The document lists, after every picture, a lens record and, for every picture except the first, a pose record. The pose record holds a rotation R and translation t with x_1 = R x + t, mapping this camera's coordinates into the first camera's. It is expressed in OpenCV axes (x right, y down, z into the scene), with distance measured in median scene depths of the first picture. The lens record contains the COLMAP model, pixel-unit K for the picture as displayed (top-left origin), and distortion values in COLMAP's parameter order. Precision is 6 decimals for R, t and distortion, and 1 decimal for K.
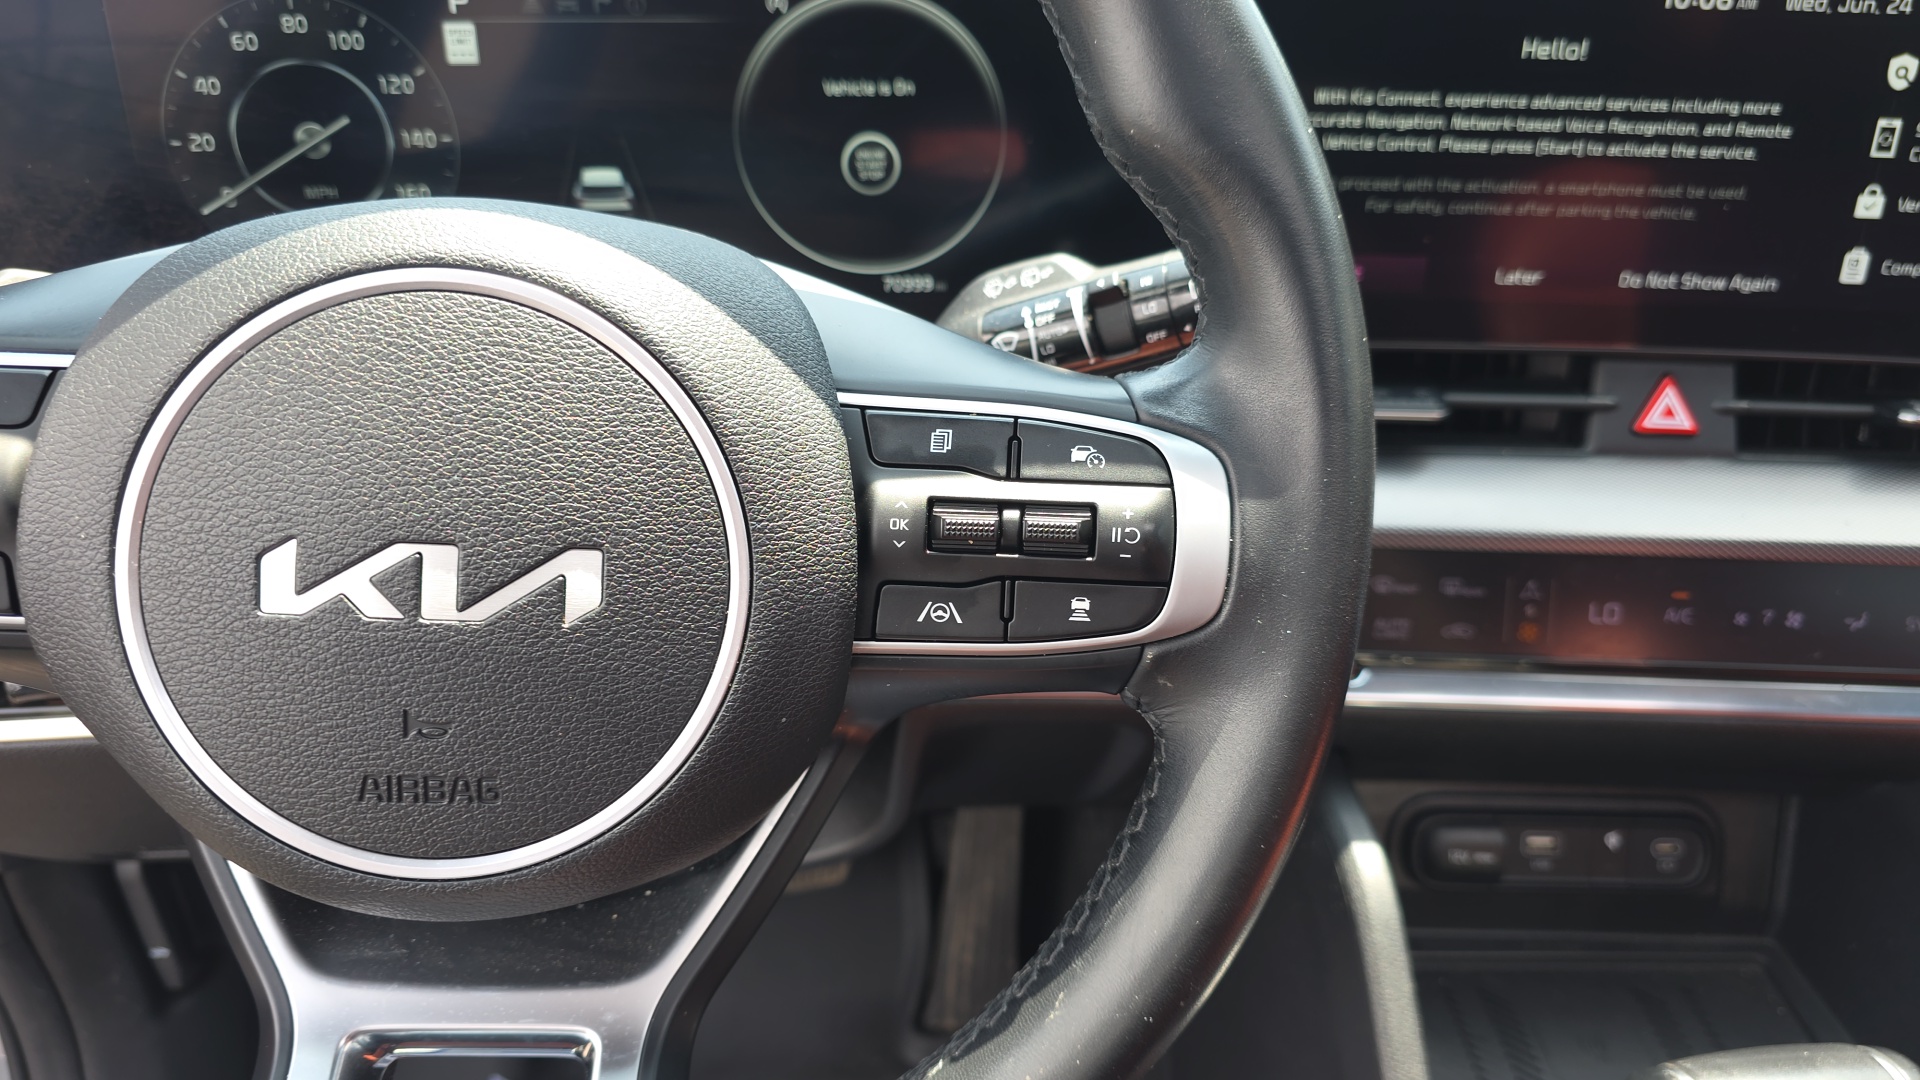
lens RADIAL K [[1329.2, 0, 967.2], [0, 1329.2, 544.6], [0, 0, 1]] dist [0.038292, -0.067144]
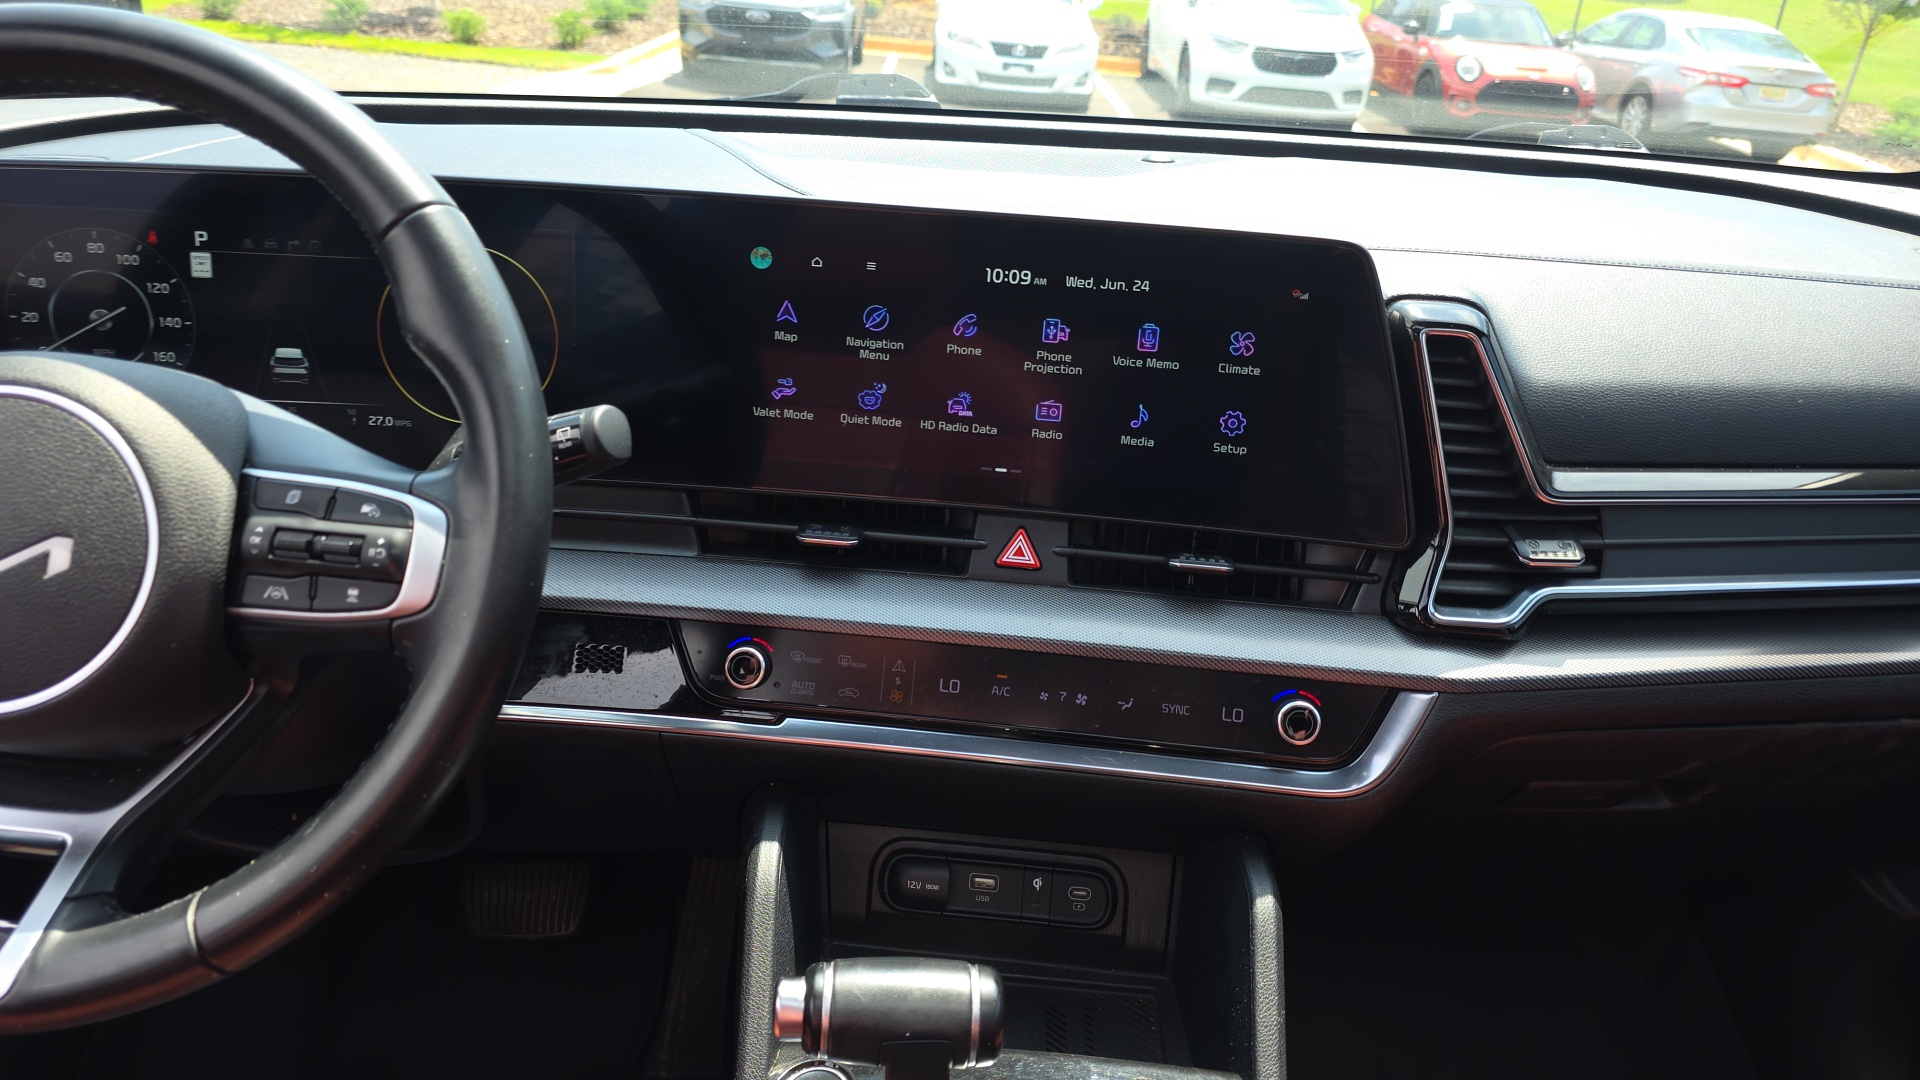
lens RADIAL K [[1289.9, 0, 951.2], [0, 1289.9, 542.0], [0, 0, 1]] dist [0.042392, -0.051696]
pose [[0.997004, 0.059445, -0.049489, 0.593768], [-0.066205, 0.986680, -0.148594, 0.113567], [0.039996, 0.151426, 0.987659, -0.421043]]
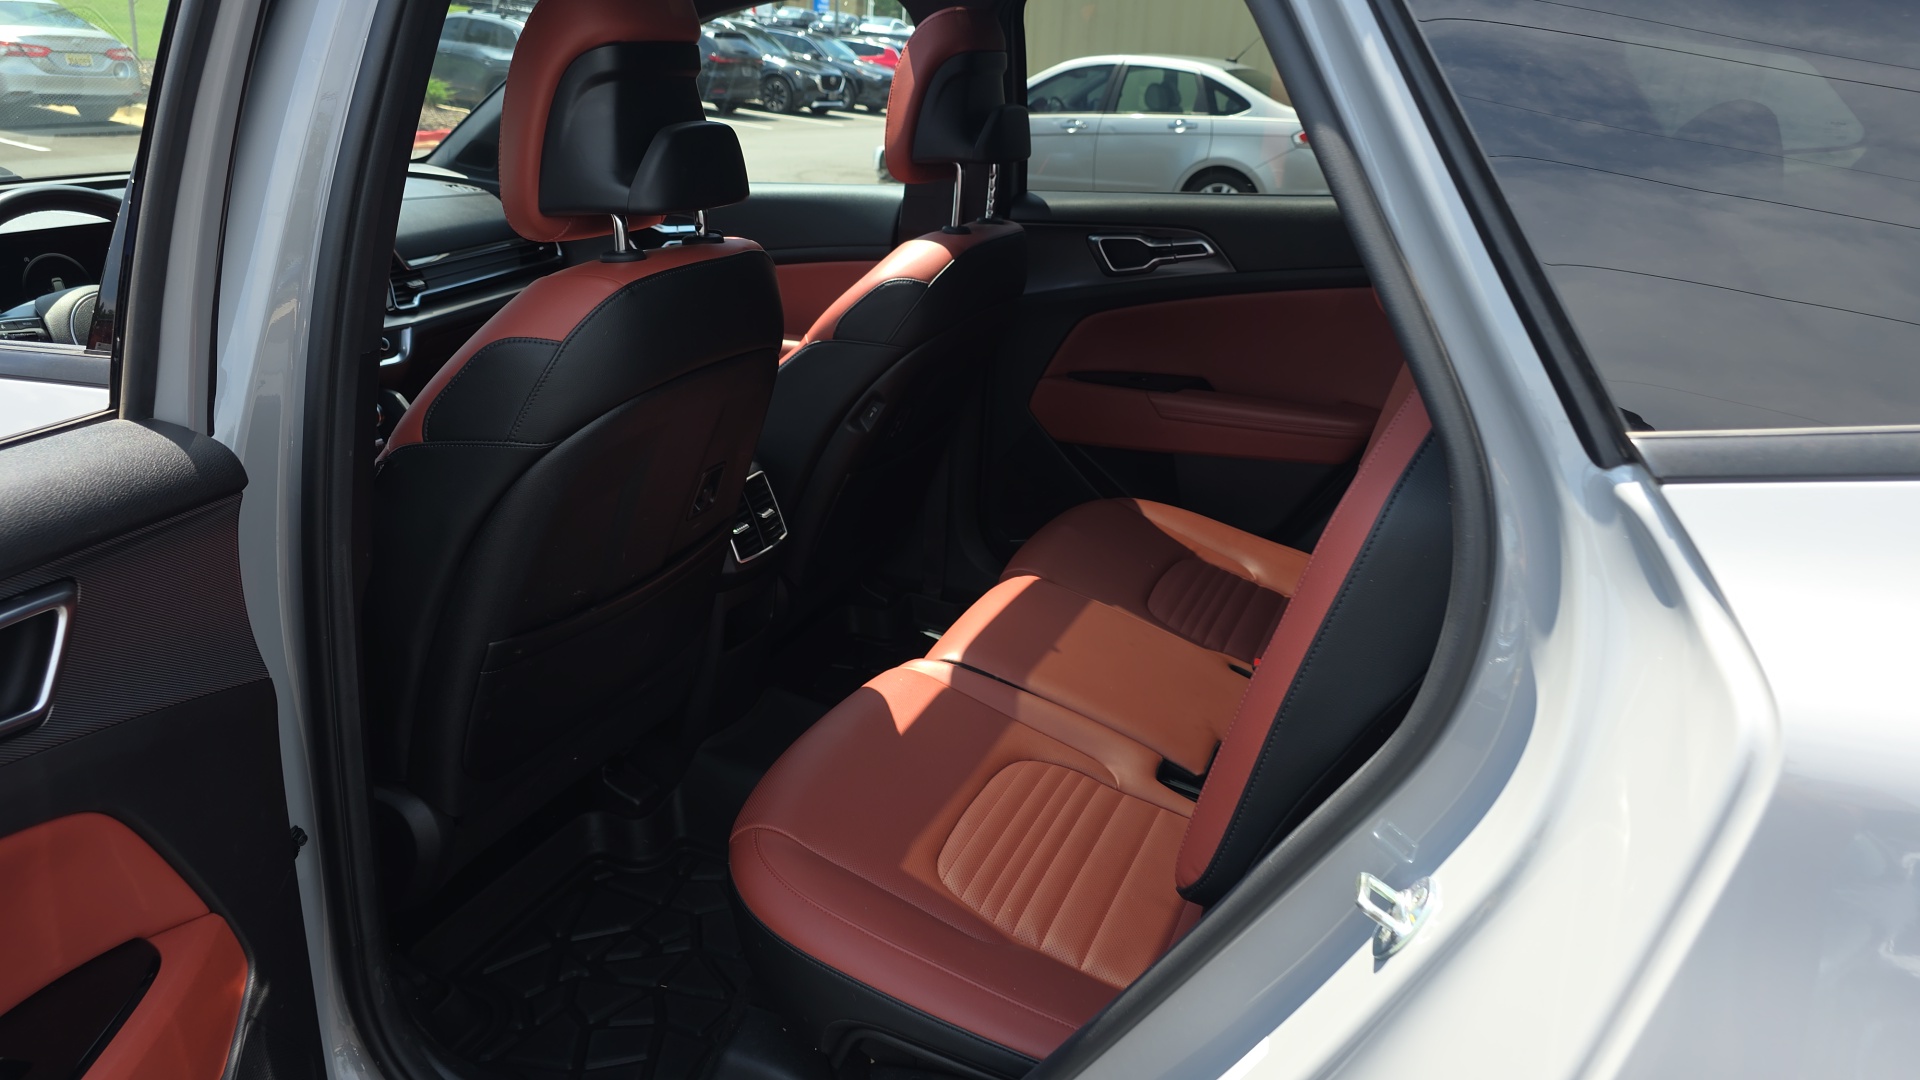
lens RADIAL K [[1289.9, 0, 951.2], [0, 1289.9, 542.0], [0, 0, 1]] dist [0.042392, -0.051696]
pose [[0.484483, -0.307134, 0.819112, -2.339270], [0.417386, 0.904049, 0.092109, 1.211207], [-0.768808, 0.297260, 0.566190, -3.204137]]
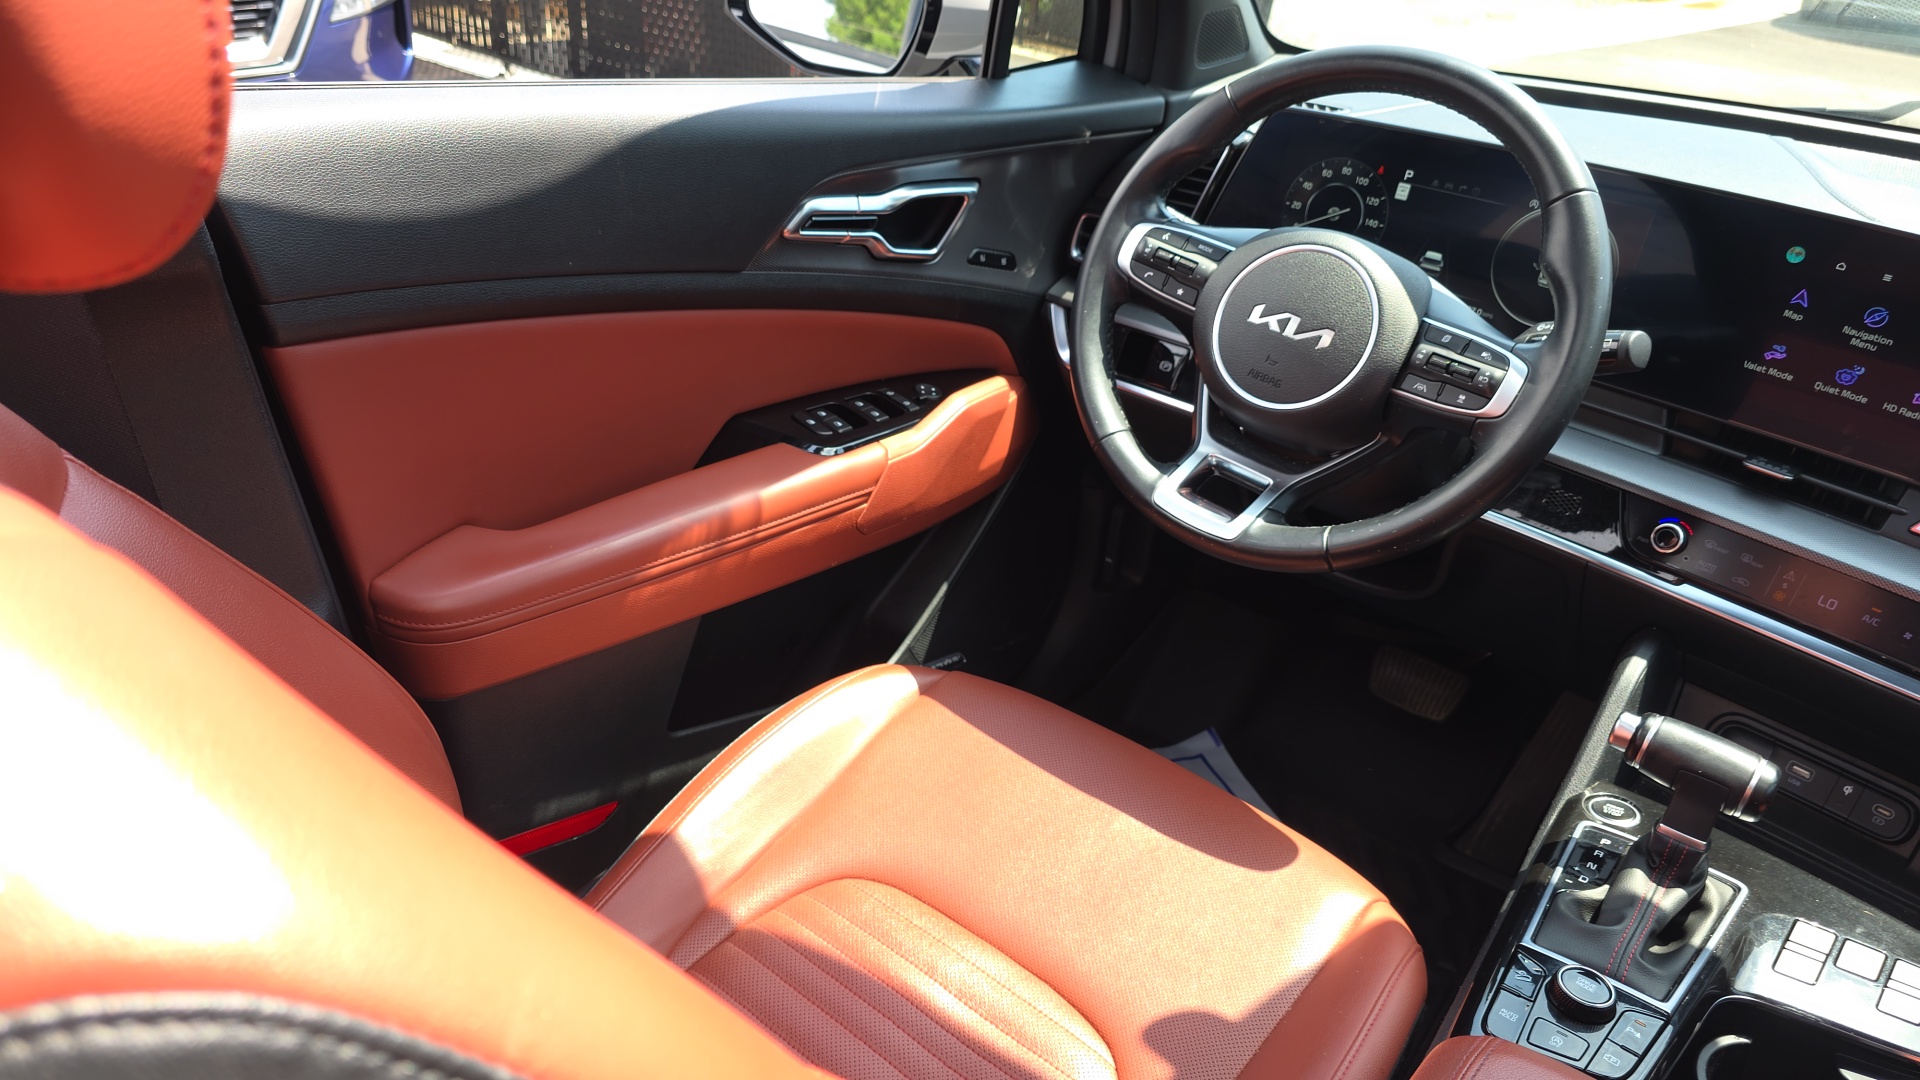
lens RADIAL K [[1289.9, 0, 951.2], [0, 1289.9, 542.0], [0, 0, 1]] dist [0.042392, -0.051696]
pose [[0.690019, 0.380825, -0.615504, 0.795148], [-0.427386, 0.900685, 0.078146, 0.394420], [0.584136, 0.209136, 0.784250, -1.283617]]
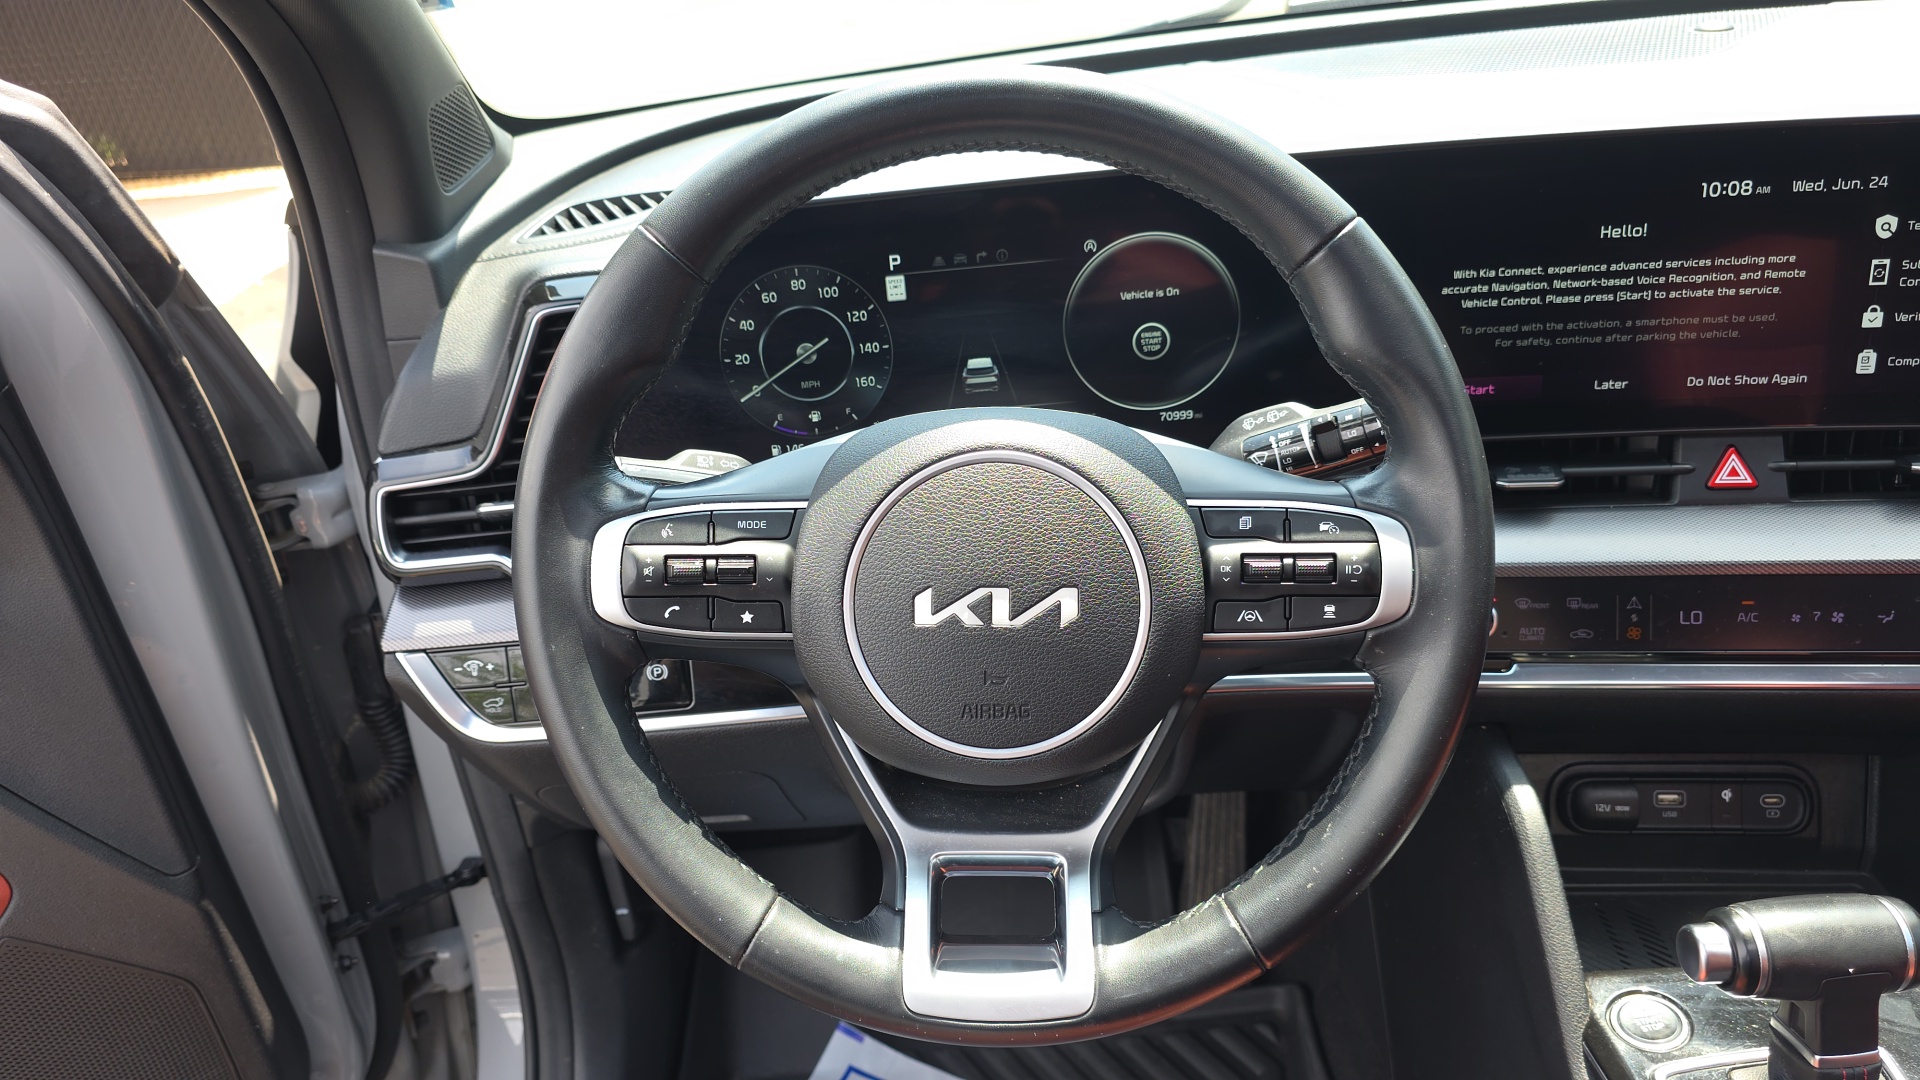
lens RADIAL K [[1293.2, 0, 951.1], [0, 1293.2, 546.9], [0, 0, 1]] dist [0.065381, -0.082295]
pose [[0.989415, -0.045090, -0.137933, -0.111518], [0.038222, 0.997913, -0.052046, 0.021029], [0.139992, 0.046223, 0.989073, -0.527842]]
